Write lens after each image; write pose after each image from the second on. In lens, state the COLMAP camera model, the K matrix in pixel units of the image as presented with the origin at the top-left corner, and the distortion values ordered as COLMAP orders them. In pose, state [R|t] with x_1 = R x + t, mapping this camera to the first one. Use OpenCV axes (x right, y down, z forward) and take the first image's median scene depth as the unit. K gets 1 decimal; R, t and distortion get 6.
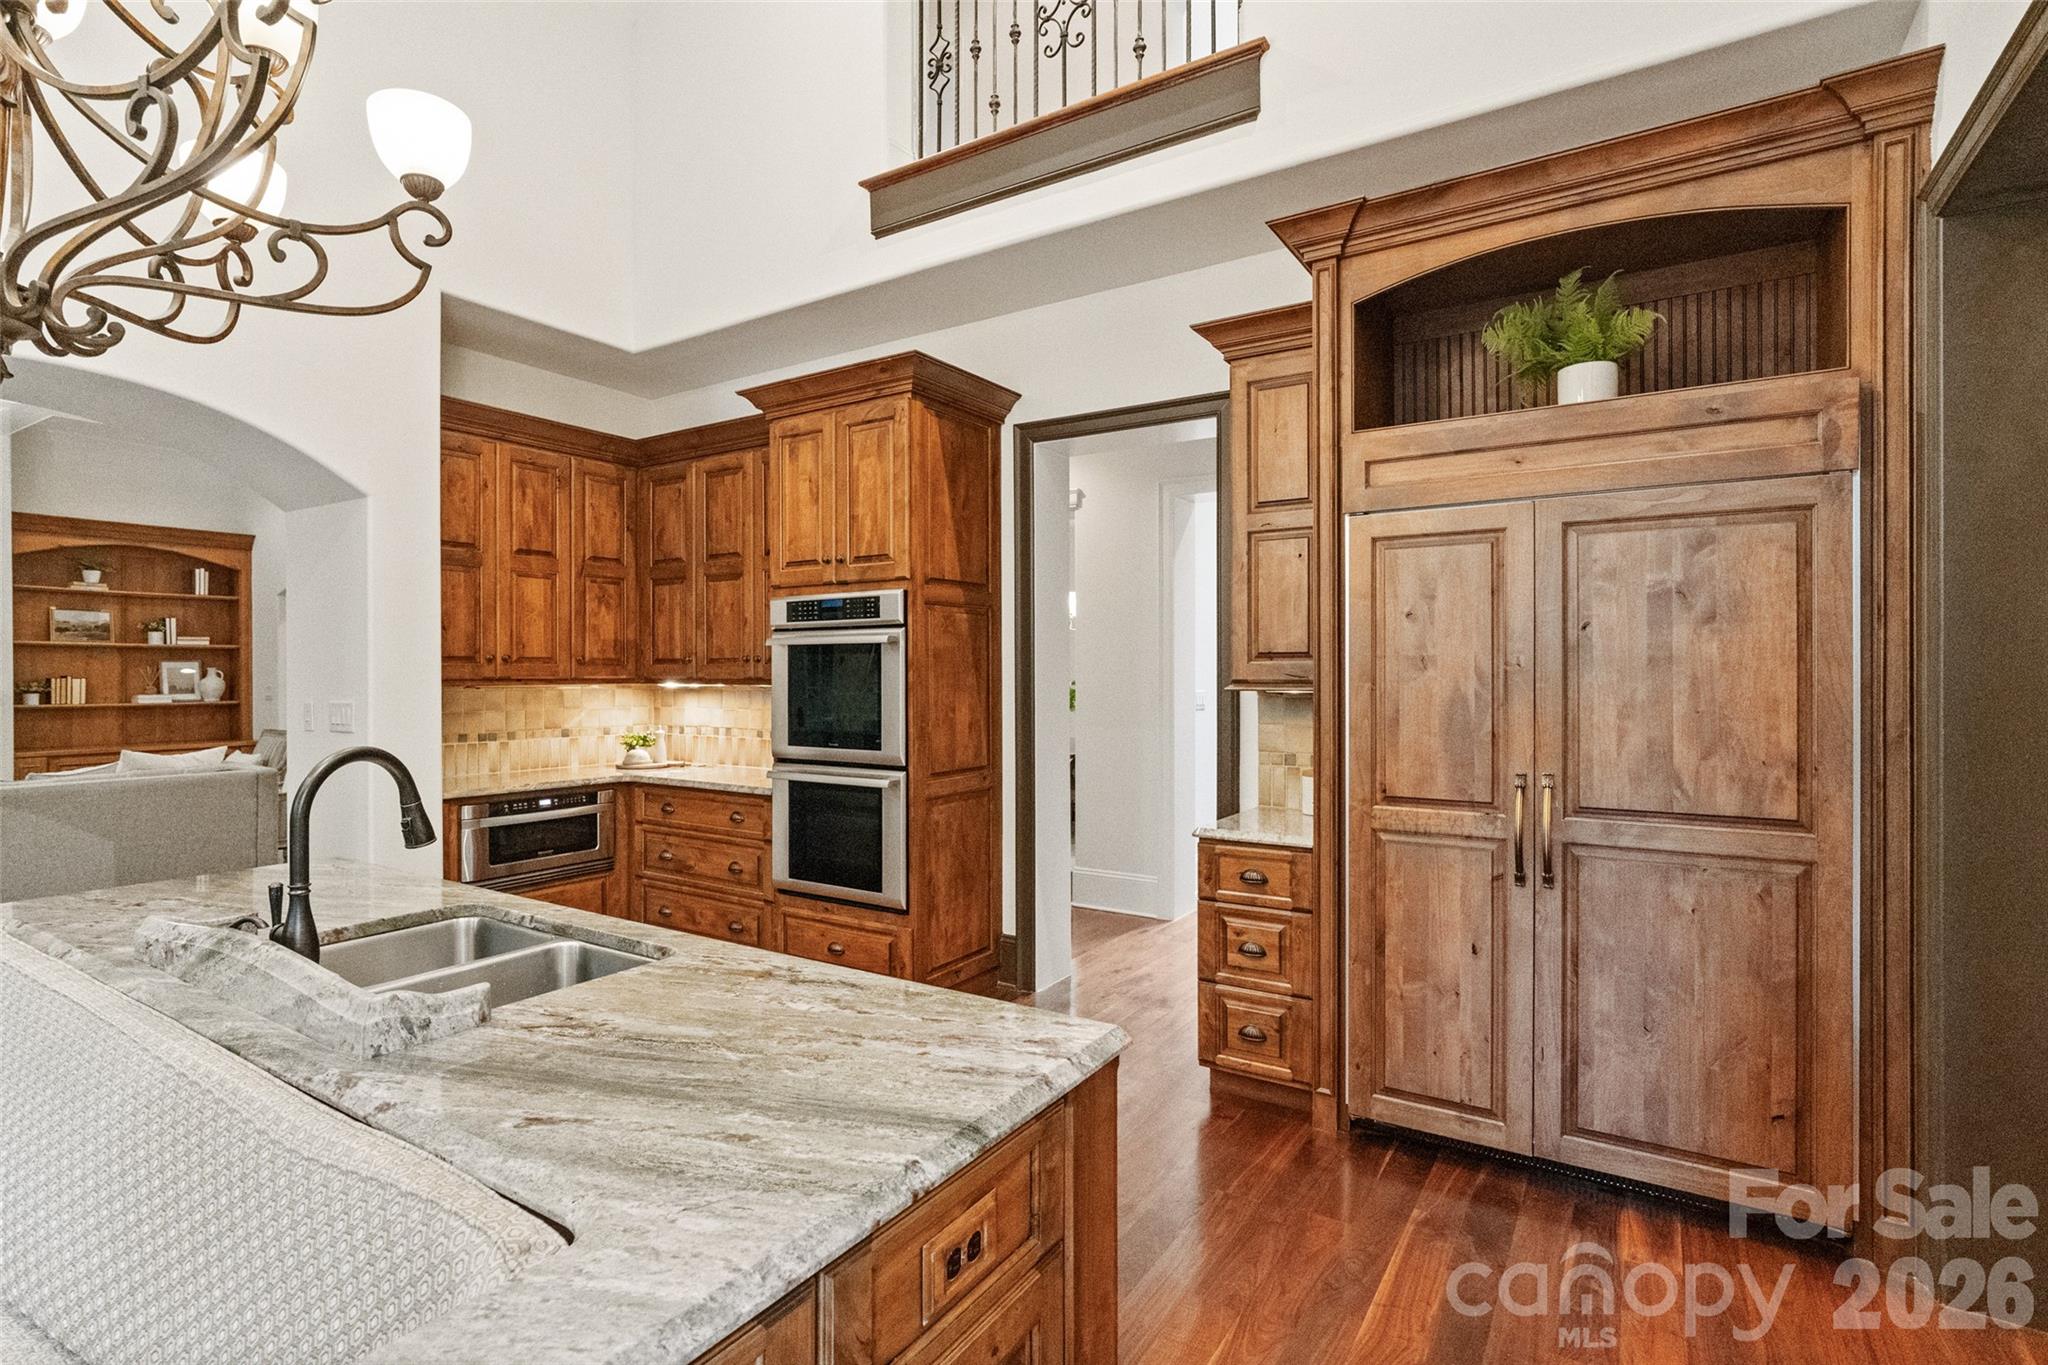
lens RADIAL K [[985.3, 0, 1018.2], [0, 985.3, 673.4], [0, 0, 1]] dist [-0.018033, 0.009868]
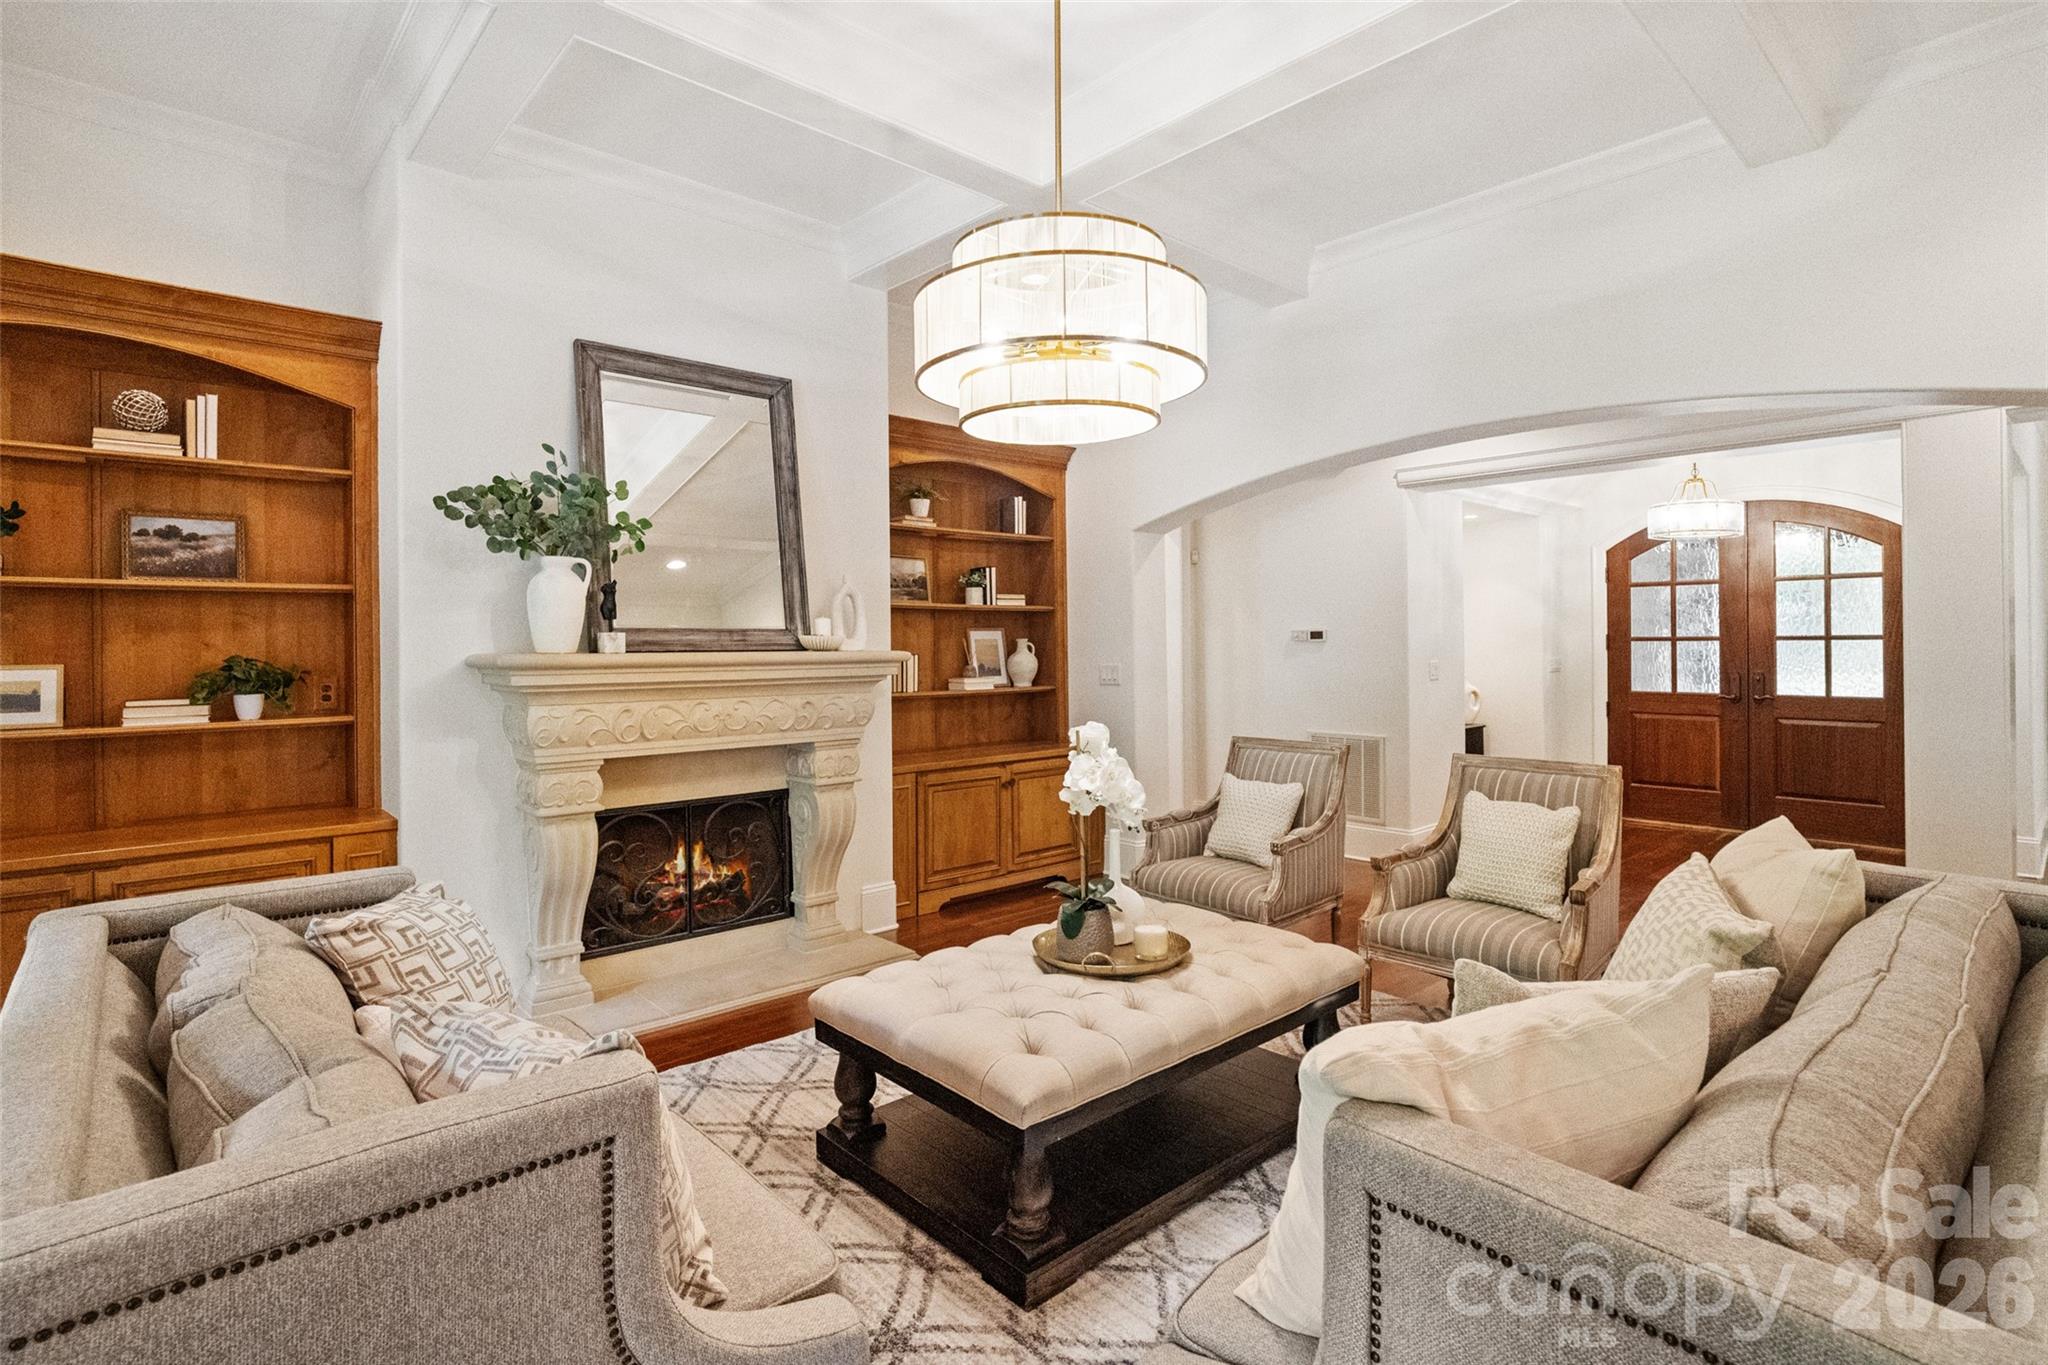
lens RADIAL K [[985.3, 0, 1009.9], [0, 985.3, 640.4], [0, 0, 1]] dist [-0.018033, 0.009868]
pose [[0.964680, -0.005038, -0.263378, -1.713630], [0.004692, 0.999987, -0.001942, -0.008080], [0.263384, 0.000638, 0.964691, 0.833779]]
